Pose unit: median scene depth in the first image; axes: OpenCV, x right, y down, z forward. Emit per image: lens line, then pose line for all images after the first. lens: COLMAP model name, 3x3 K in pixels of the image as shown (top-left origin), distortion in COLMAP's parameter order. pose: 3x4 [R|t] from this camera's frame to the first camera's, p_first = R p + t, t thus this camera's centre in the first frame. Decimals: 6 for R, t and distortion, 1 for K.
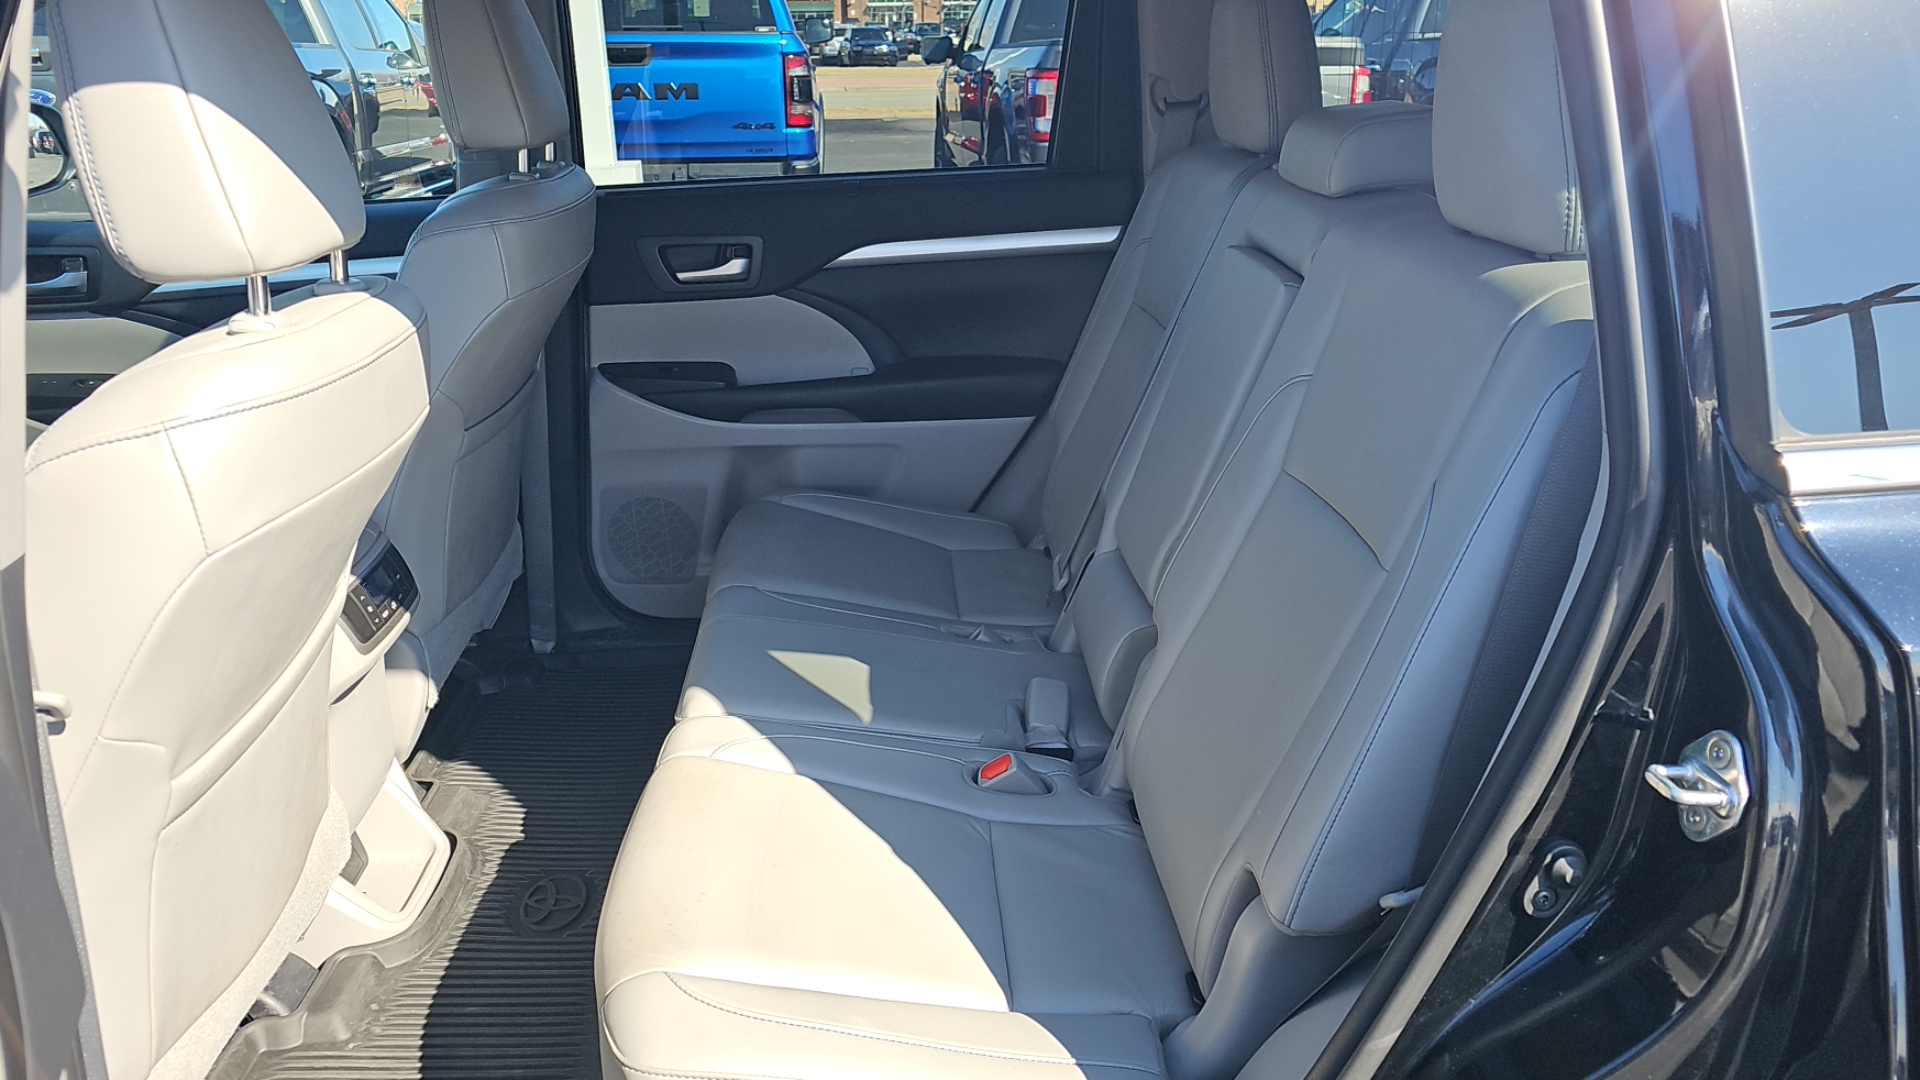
lens RADIAL K [[1330.5, 0, 965.5], [0, 1330.5, 538.3], [0, 0, 1]] dist [0.090557, -0.119945]
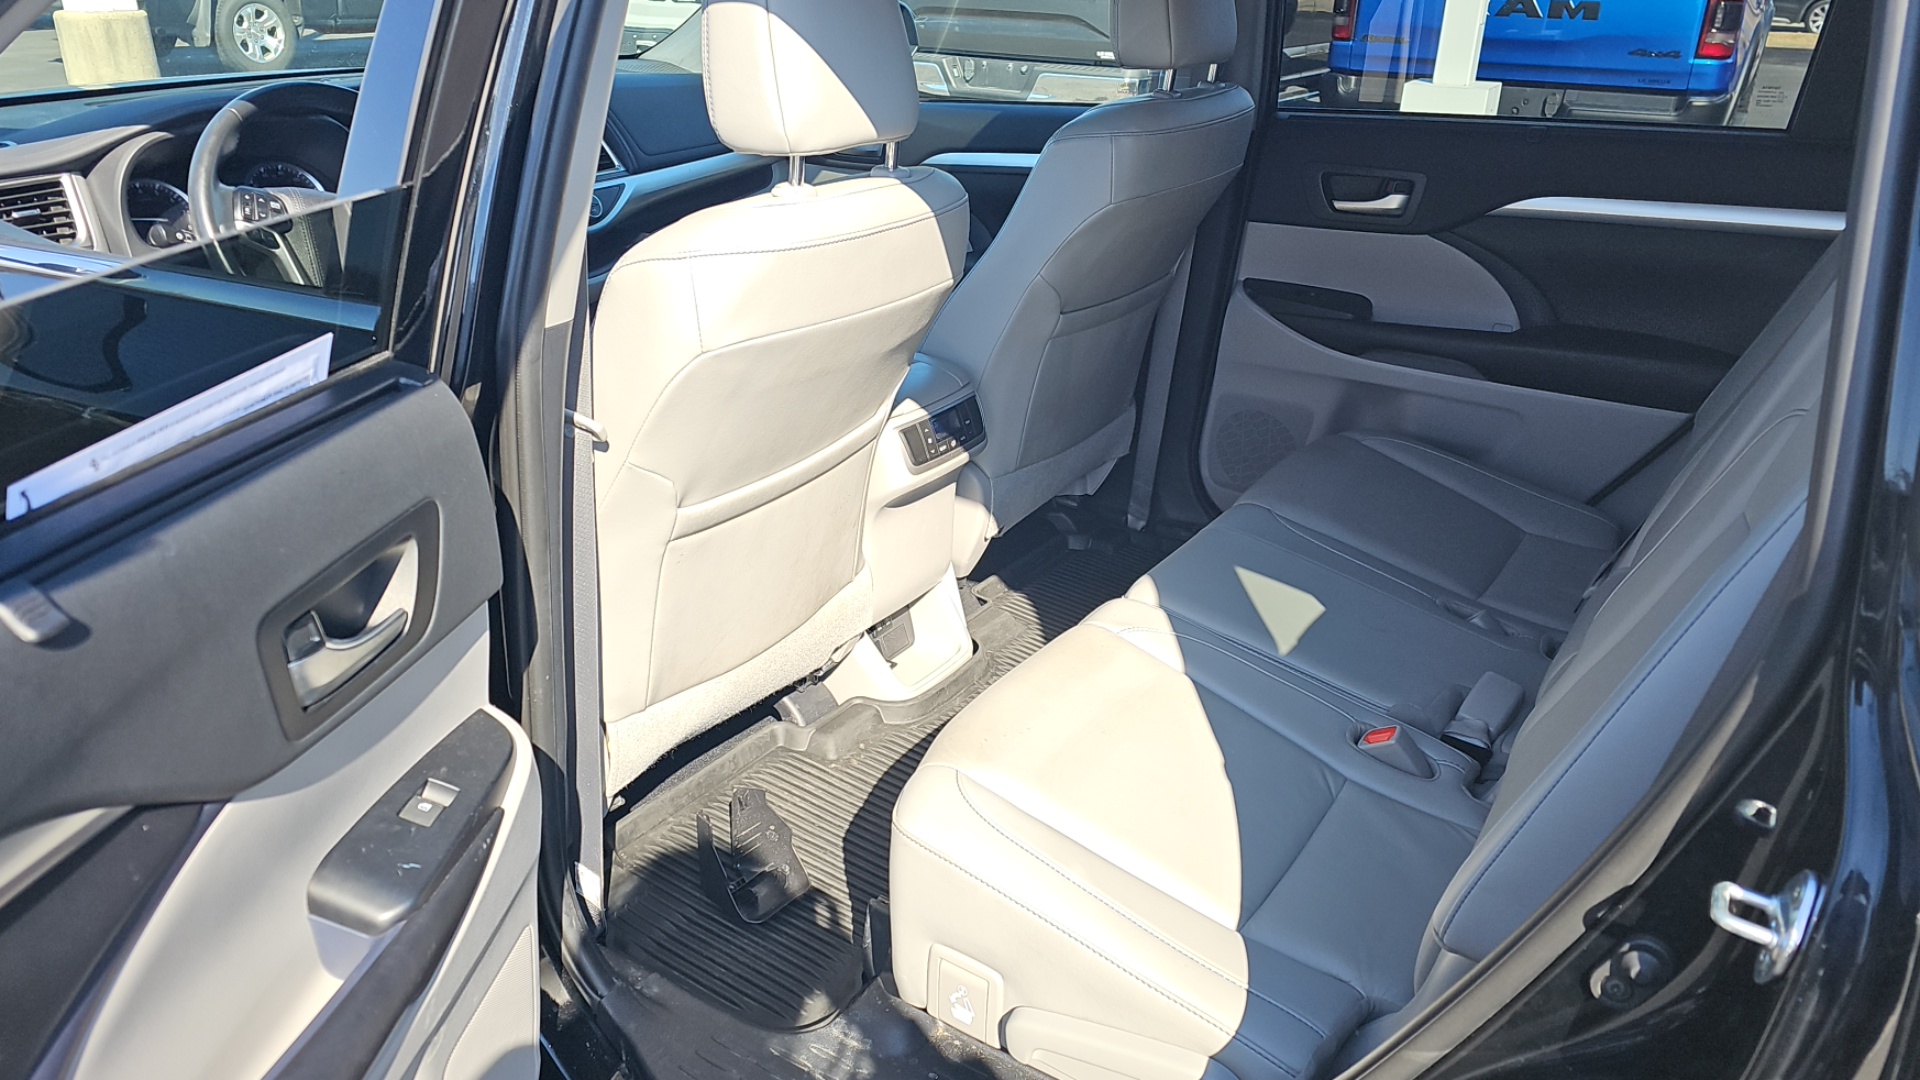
lens RADIAL K [[1330.5, 0, 965.5], [0, 1330.5, 538.3], [0, 0, 1]] dist [0.090557, -0.119945]
pose [[0.812618, 0.263568, -0.519793, 0.195316], [-0.232385, 0.964461, 0.125744, -0.017774], [0.534462, 0.018611, 0.844987, -0.009312]]
